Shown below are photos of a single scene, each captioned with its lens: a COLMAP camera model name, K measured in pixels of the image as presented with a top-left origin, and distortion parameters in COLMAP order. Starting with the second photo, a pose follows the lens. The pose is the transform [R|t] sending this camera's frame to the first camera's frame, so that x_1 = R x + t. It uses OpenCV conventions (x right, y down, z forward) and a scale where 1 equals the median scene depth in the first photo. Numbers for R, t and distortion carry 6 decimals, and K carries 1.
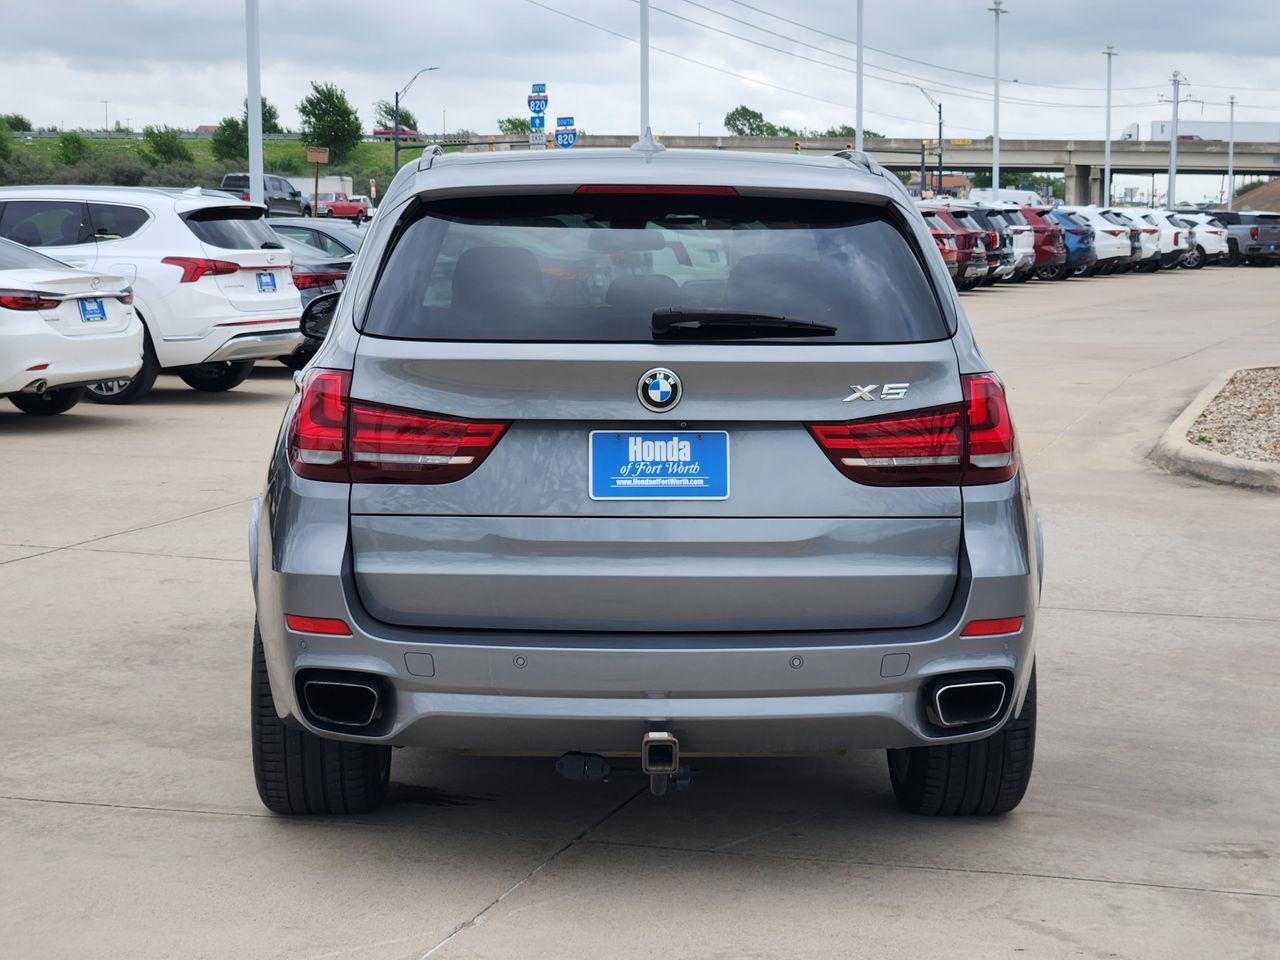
lens RADIAL K [[2423.0, 0, 670.6], [0, 2423.0, 487.3], [0, 0, 1]] dist [0.004410, 0.000000]
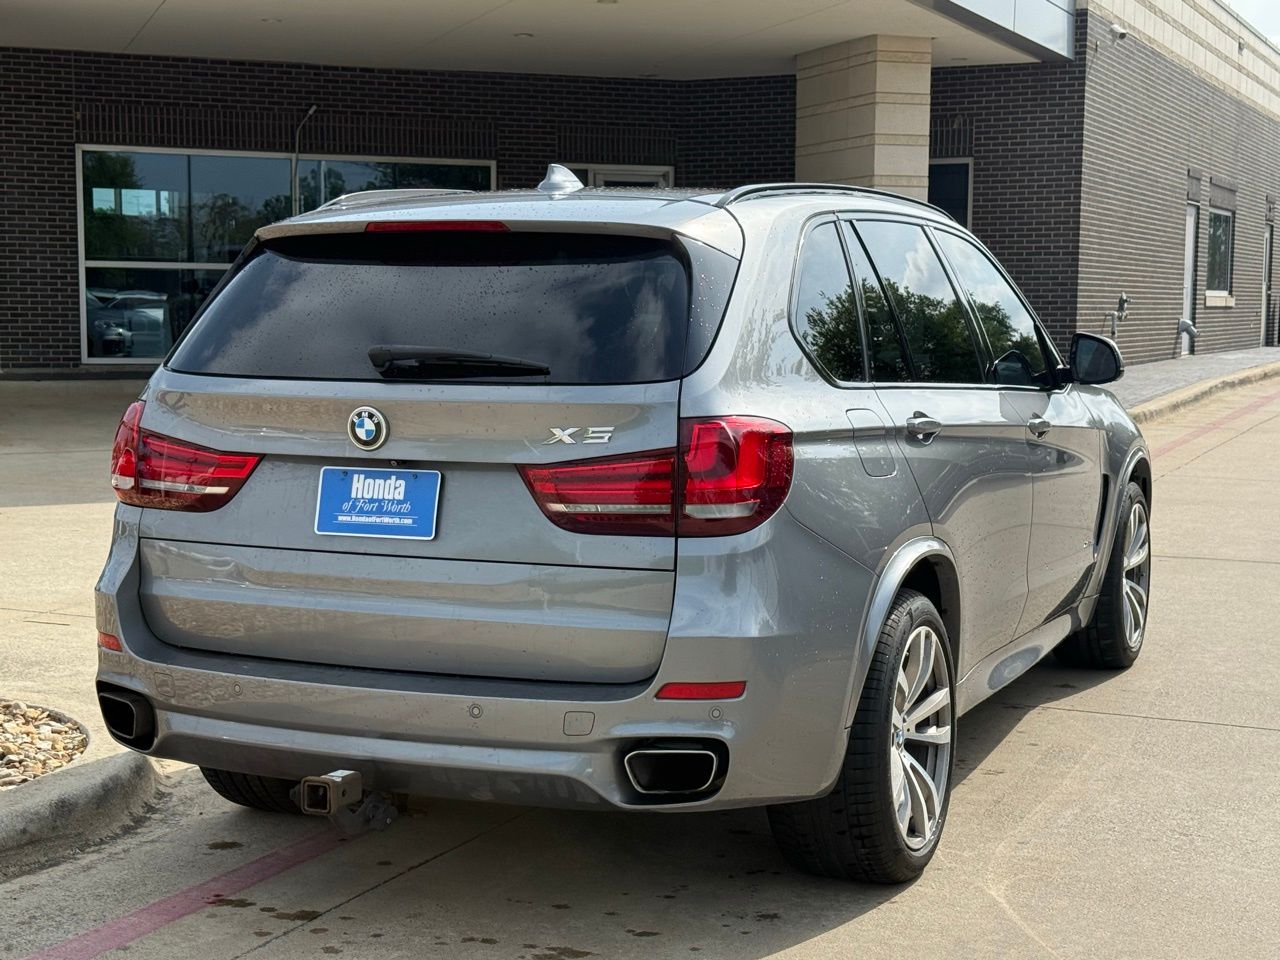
lens RADIAL K [[2050.6, 0, 642.6], [0, 2050.6, 487.7], [0, 0, 1]] dist [0.152355, 0.000000]
pose [[0.891688, 0.036992, -0.451136, 0.466884], [-0.036952, 0.999277, 0.008902, -0.026580], [0.451139, 0.008732, 0.892411, 0.288648]]
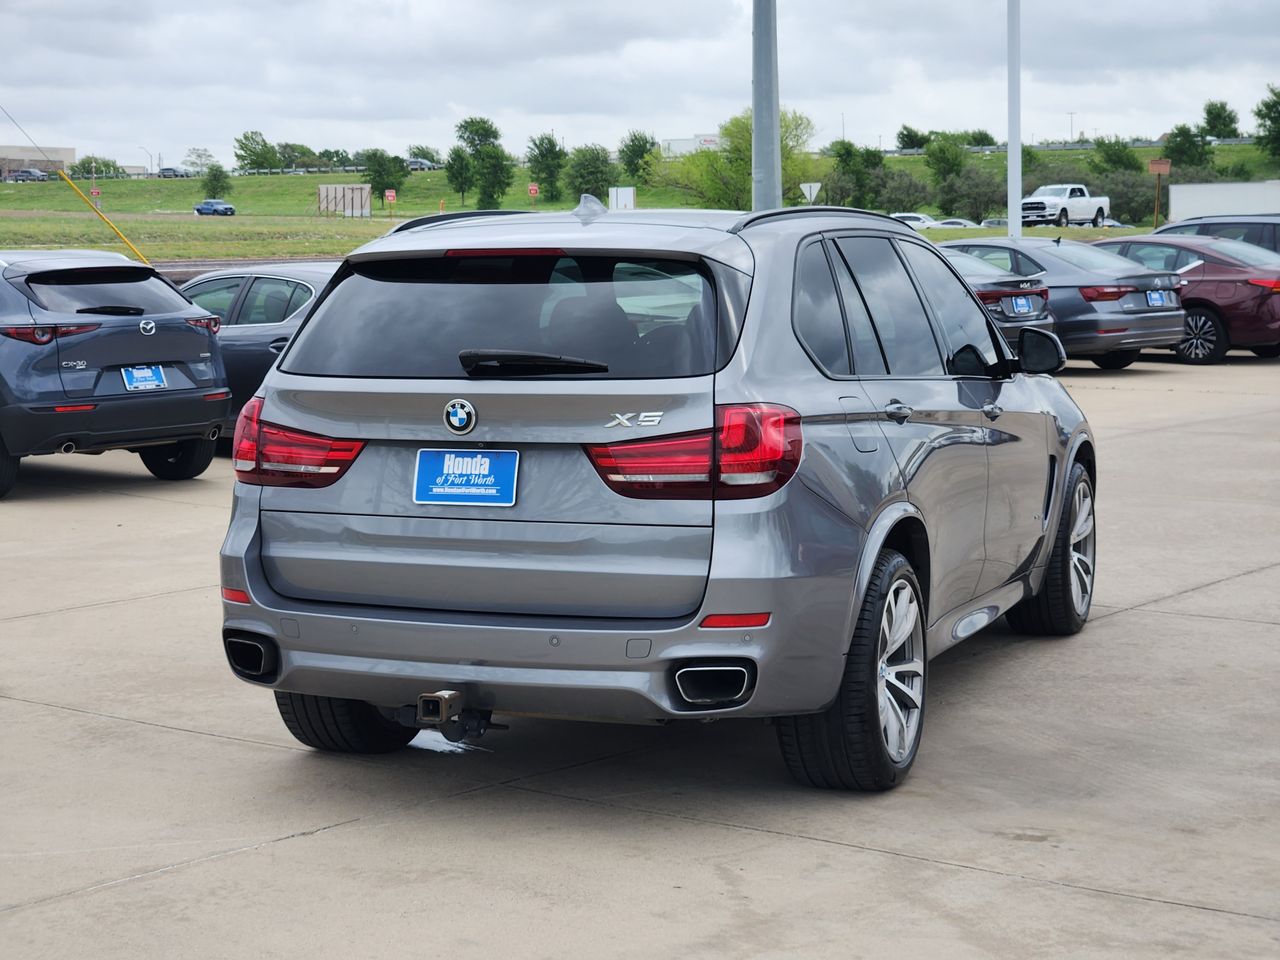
lens RADIAL K [[2423.0, 0, 568.1], [0, 2423.0, 452.5], [0, 0, 1]] dist [0.004410, 0.000000]
pose [[0.900386, 0.016452, -0.434781, 0.570596], [-0.023772, 0.999652, -0.011402, -0.008674], [0.434442, 0.020601, 0.900464, -0.090428]]
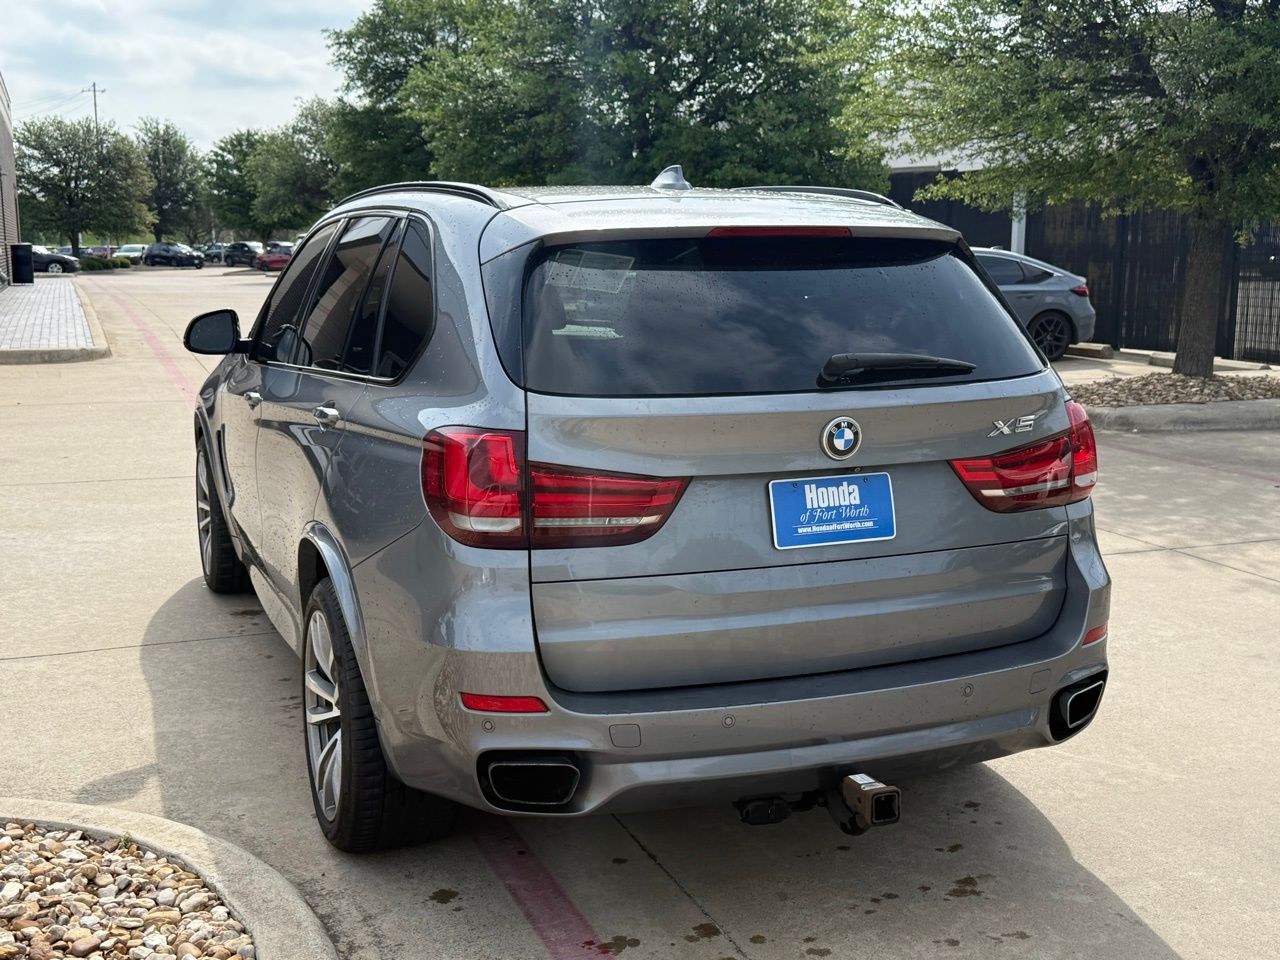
lens RADIAL K [[1516.8, 0, 632.1], [0, 1516.8, 481.4], [0, 0, 1]] dist [0.093161, 0.000000]
pose [[0.939960, -0.064984, 0.335041, -0.290313], [0.041433, 0.996172, 0.076977, -0.072292], [-0.338760, -0.058474, 0.939054, 0.426474]]
